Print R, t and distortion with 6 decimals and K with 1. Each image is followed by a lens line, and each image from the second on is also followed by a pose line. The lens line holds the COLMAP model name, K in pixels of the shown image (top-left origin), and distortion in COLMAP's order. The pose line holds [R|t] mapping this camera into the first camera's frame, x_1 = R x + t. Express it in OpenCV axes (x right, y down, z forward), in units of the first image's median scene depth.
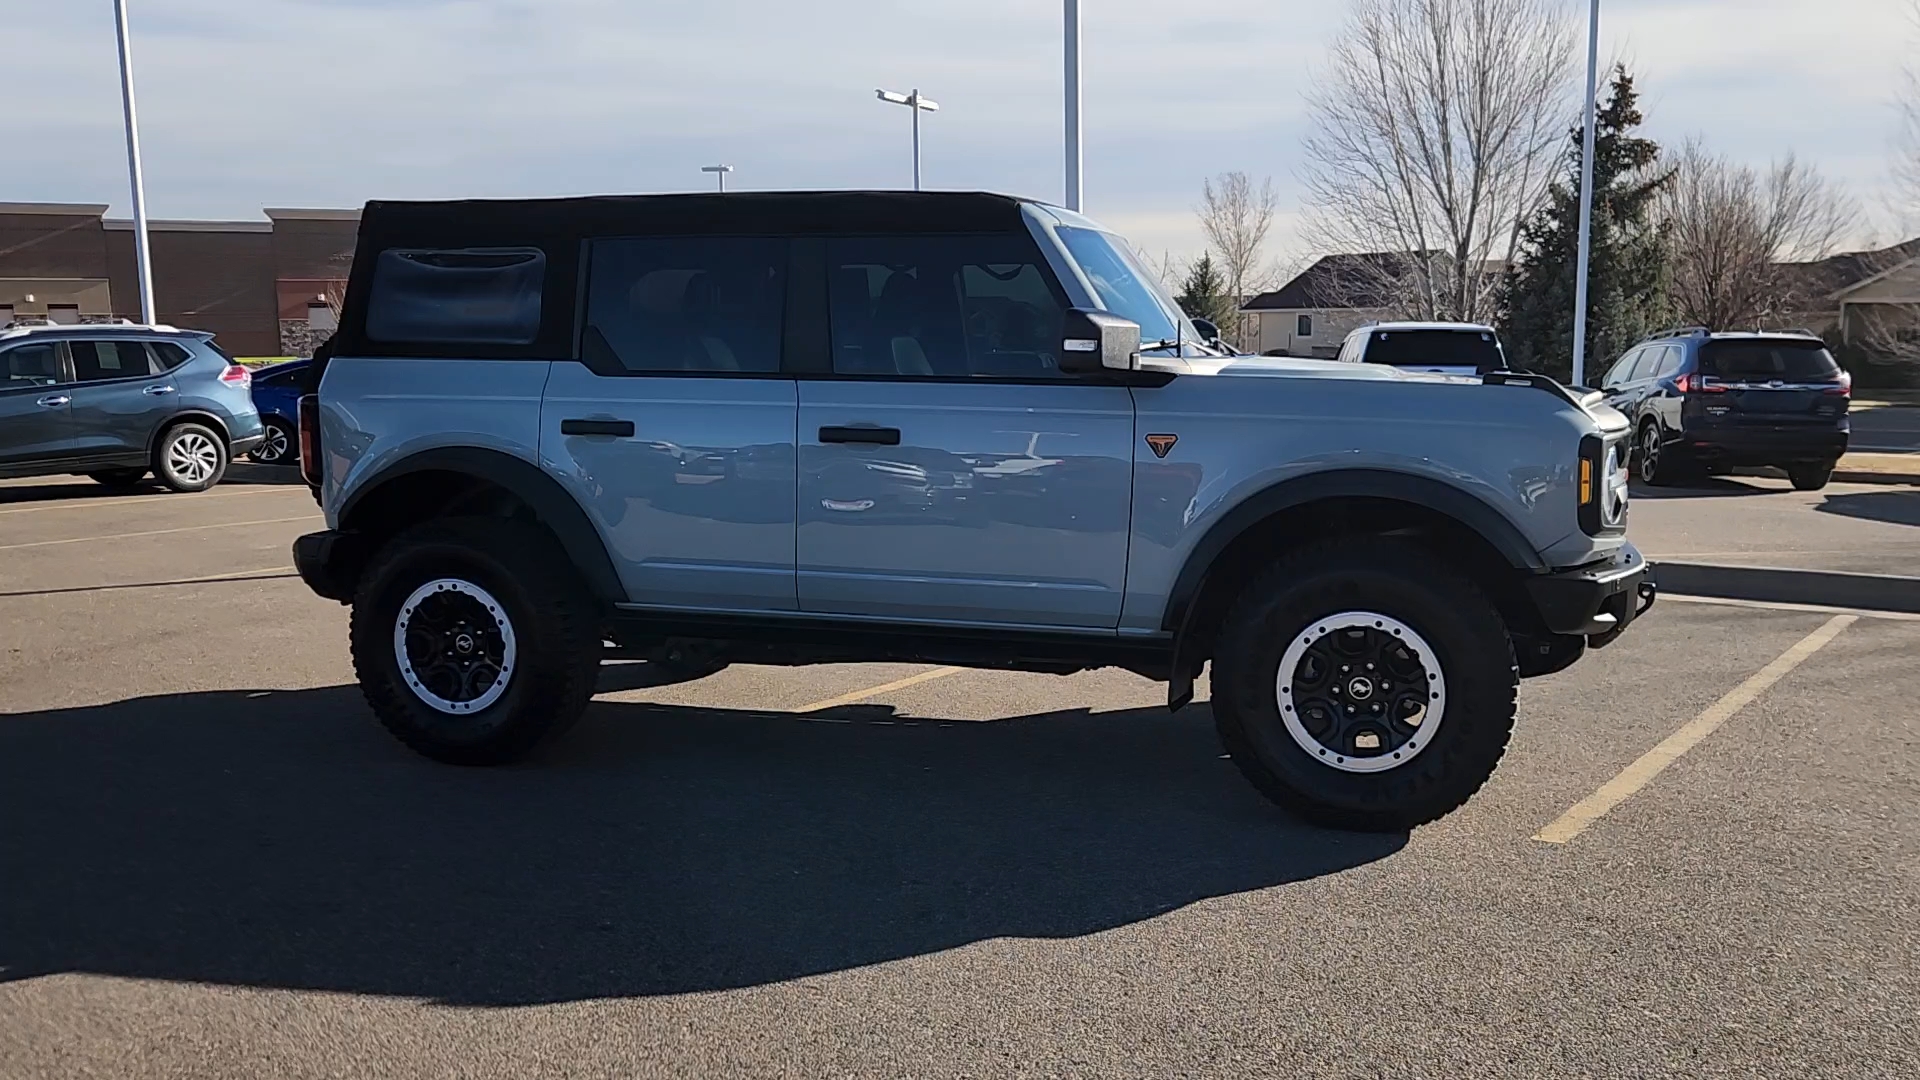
lens RADIAL K [[1618.7, 0, 948.9], [0, 1618.7, 546.7], [0, 0, 1]] dist [0.032961, -0.009427]
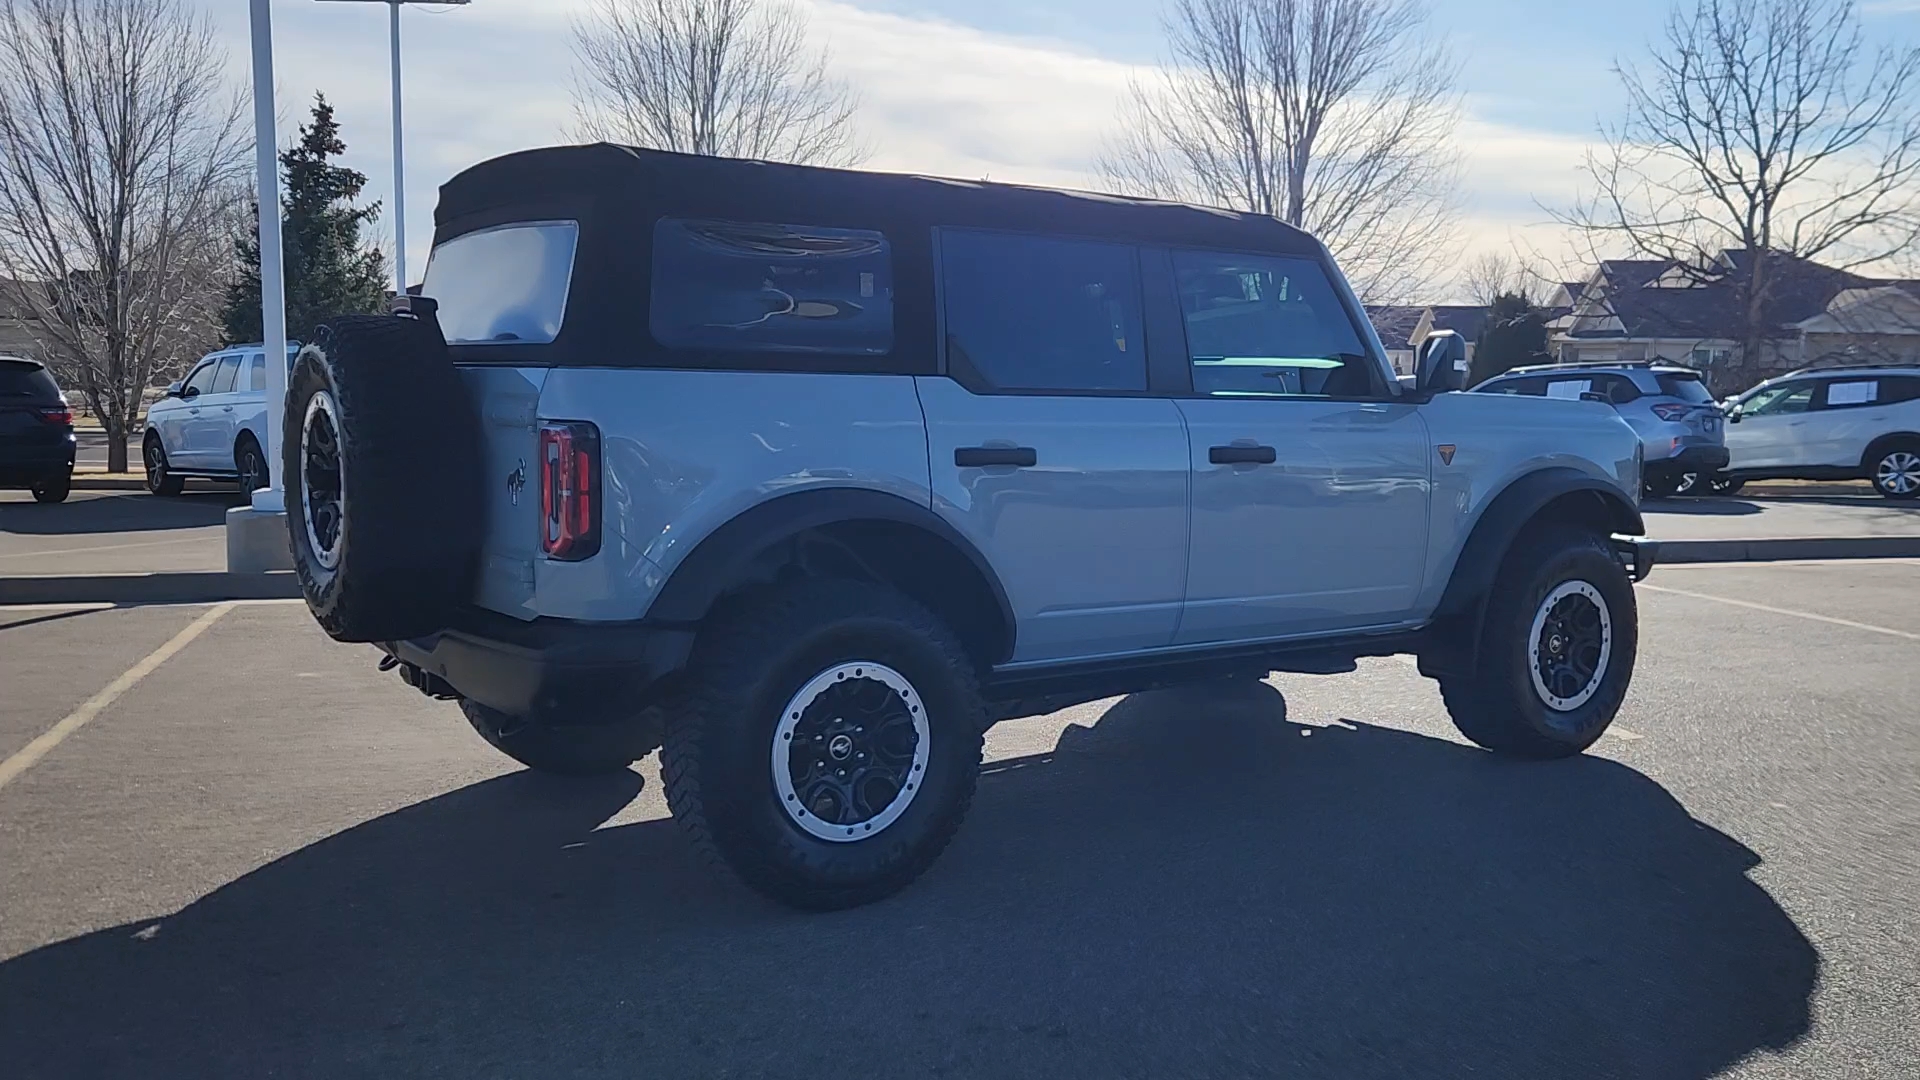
lens RADIAL K [[1618.7, 0, 948.9], [0, 1618.7, 546.7], [0, 0, 1]] dist [0.032961, -0.009427]
pose [[0.630785, -0.072389, 0.772574, -0.852175], [0.085014, 0.996093, 0.023922, -0.048027], [-0.771287, 0.050590, 0.634474, 0.480133]]
